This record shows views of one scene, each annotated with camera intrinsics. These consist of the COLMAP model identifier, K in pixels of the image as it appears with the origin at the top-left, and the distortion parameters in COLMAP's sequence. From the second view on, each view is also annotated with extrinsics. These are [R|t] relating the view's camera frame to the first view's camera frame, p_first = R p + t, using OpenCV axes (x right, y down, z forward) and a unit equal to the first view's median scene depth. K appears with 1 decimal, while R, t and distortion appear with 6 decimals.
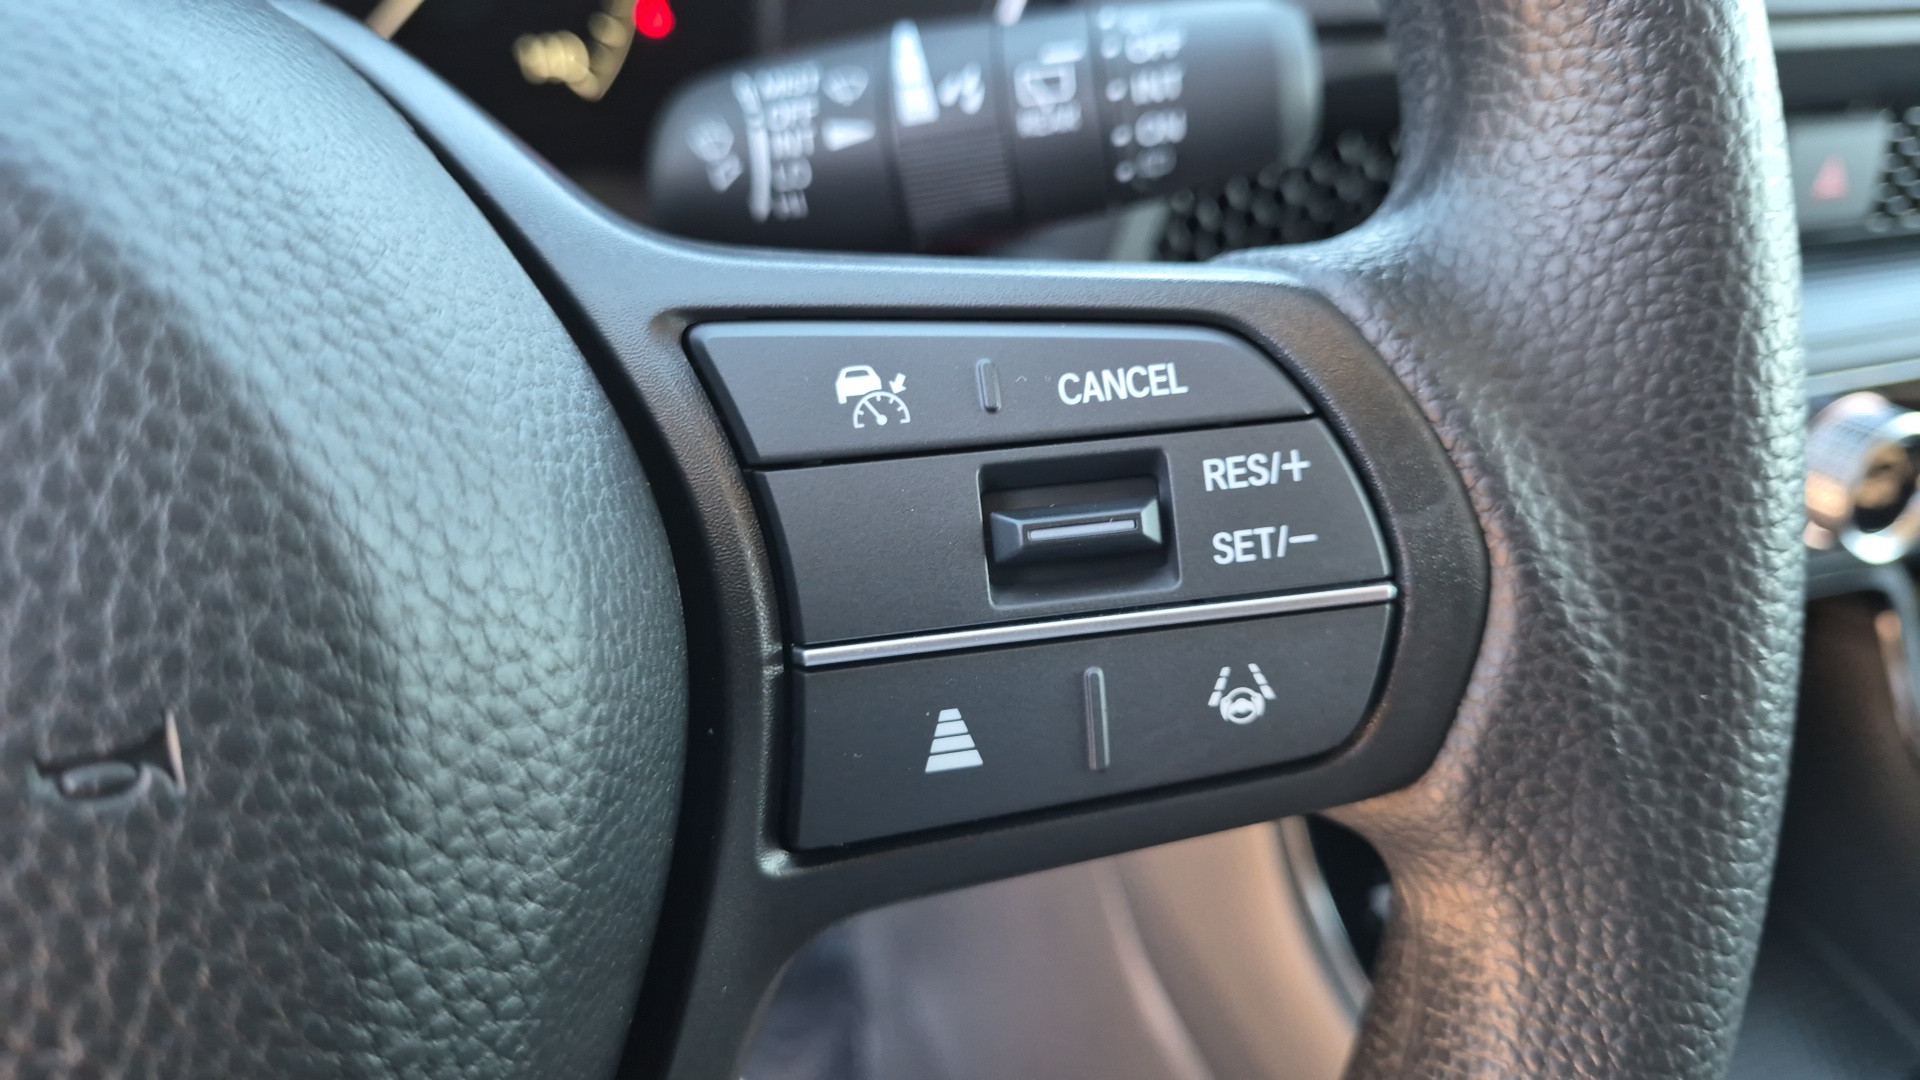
lens RADIAL K [[1300.2, 0, 1000.1], [0, 1300.2, 537.3], [0, 0, 1]] dist [0.103362, -0.120333]
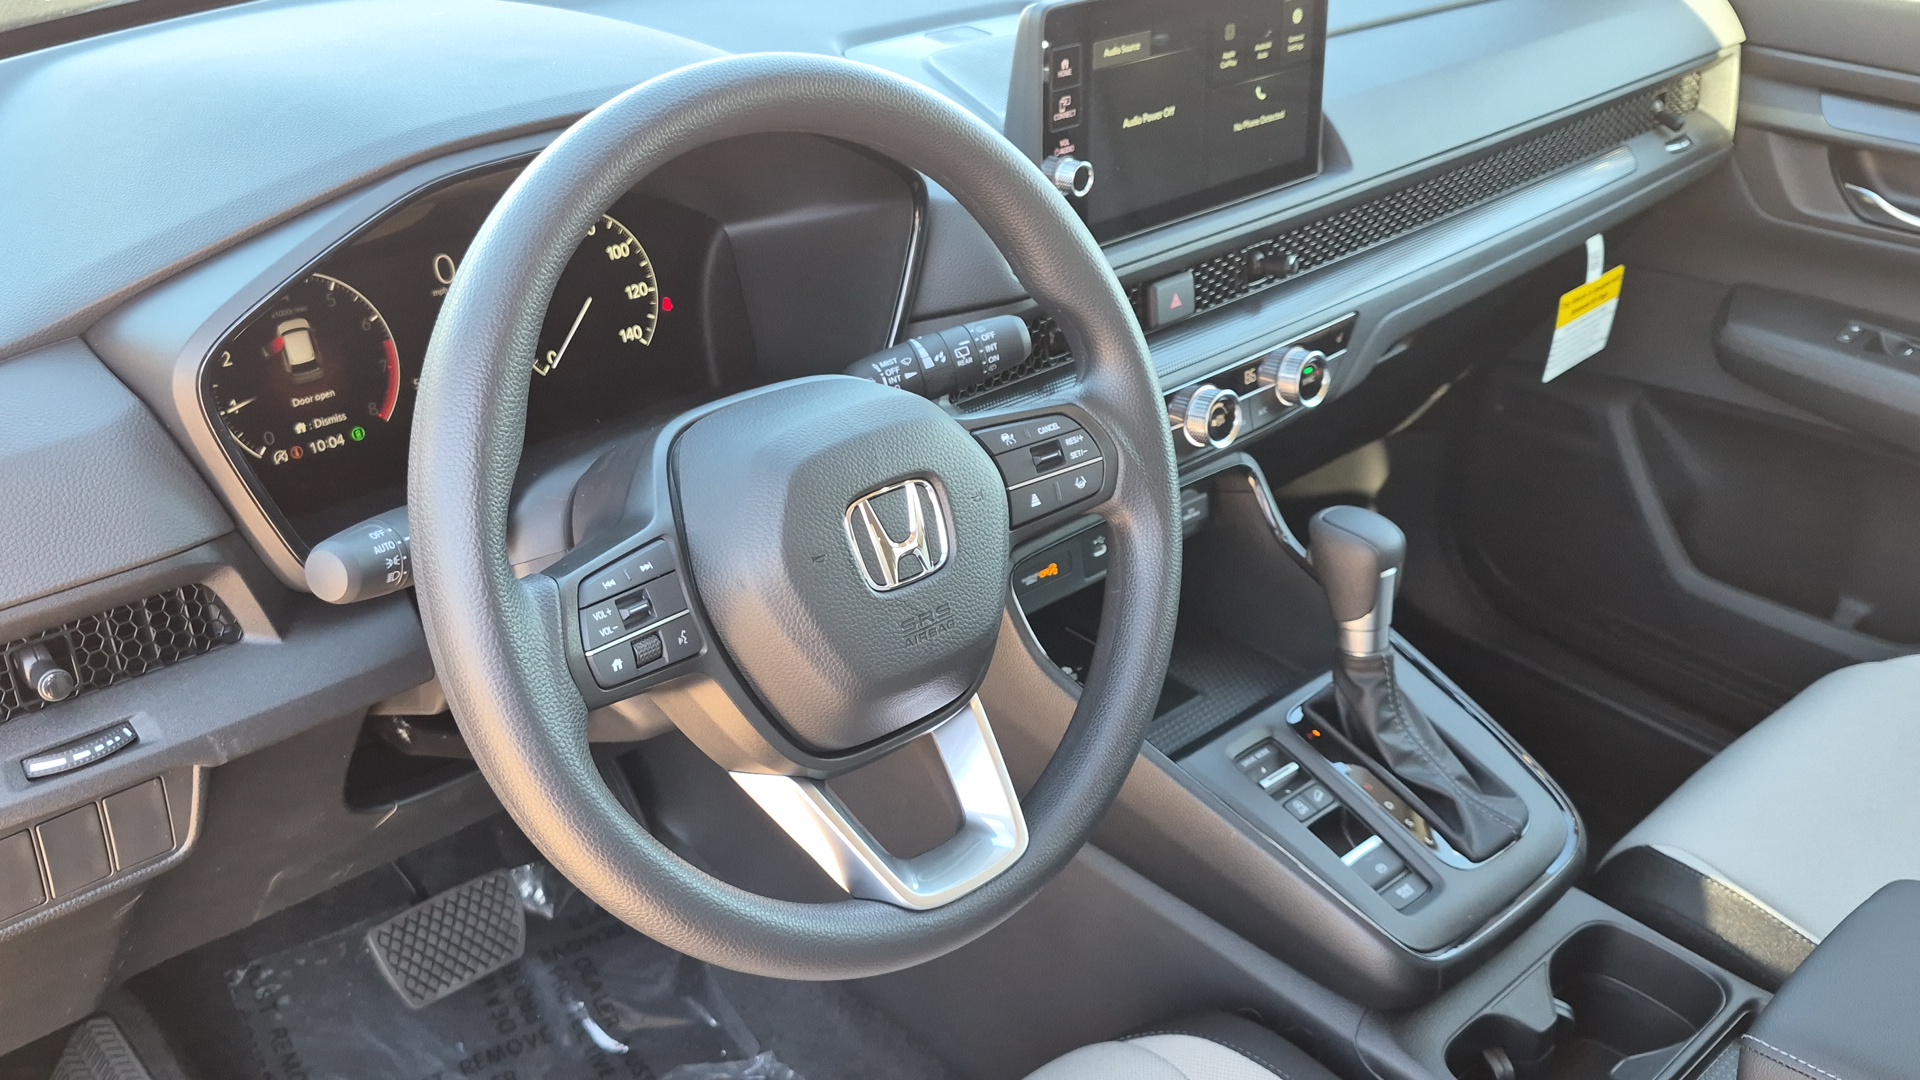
lens RADIAL K [[1786.8, 0, 960.0], [0, 1786.8, 540.0], [0, 0, 1]] dist [0.088468, -0.002899]
pose [[0.916554, -0.201896, 0.345204, -1.718897], [0.219802, 0.975457, -0.013092, 0.205632], [-0.334089, 0.087876, 0.938436, -3.431700]]
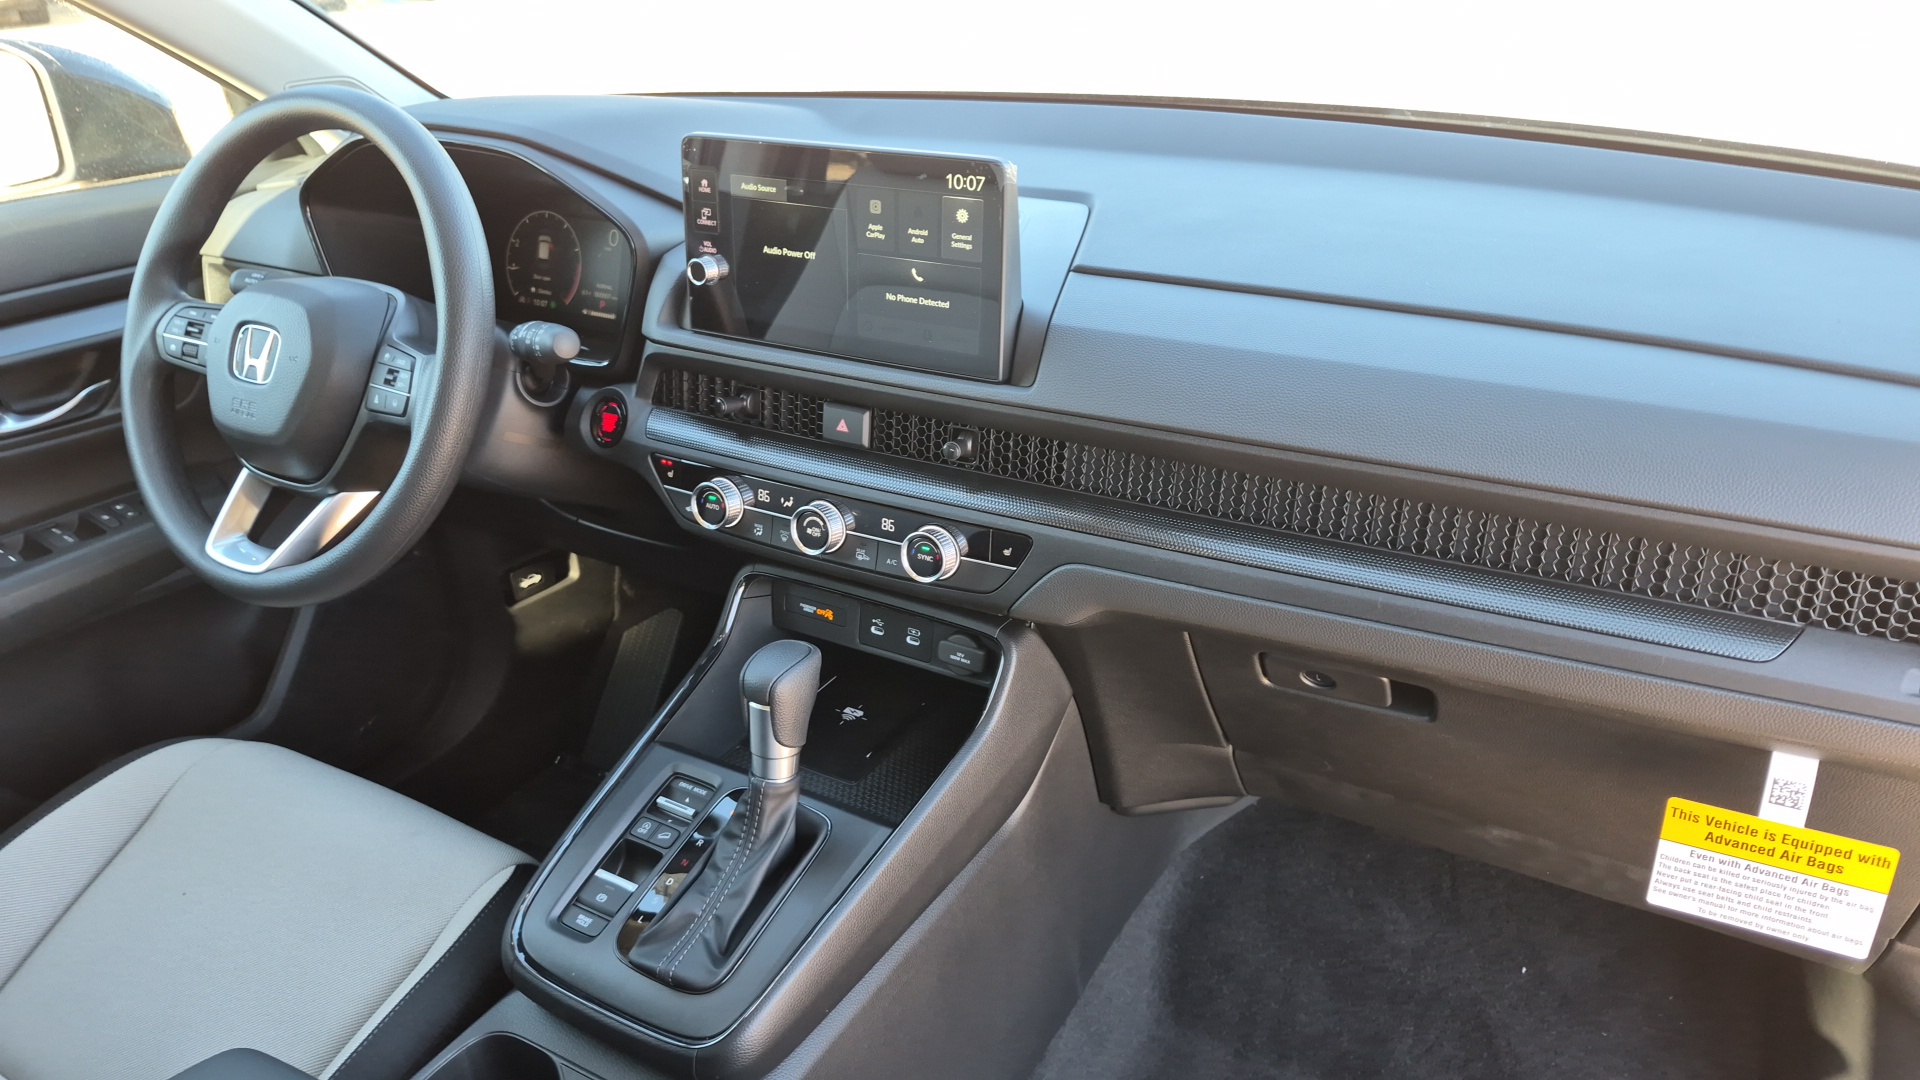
lens RADIAL K [[1300.2, 0, 1000.1], [0, 1300.2, 537.3], [0, 0, 1]] dist [0.103362, -0.120333]
pose [[0.643216, 0.284213, -0.710983, 5.189561], [-0.379299, 0.924893, 0.026576, -0.450687], [0.665136, 0.252580, 0.702707, -1.196992]]
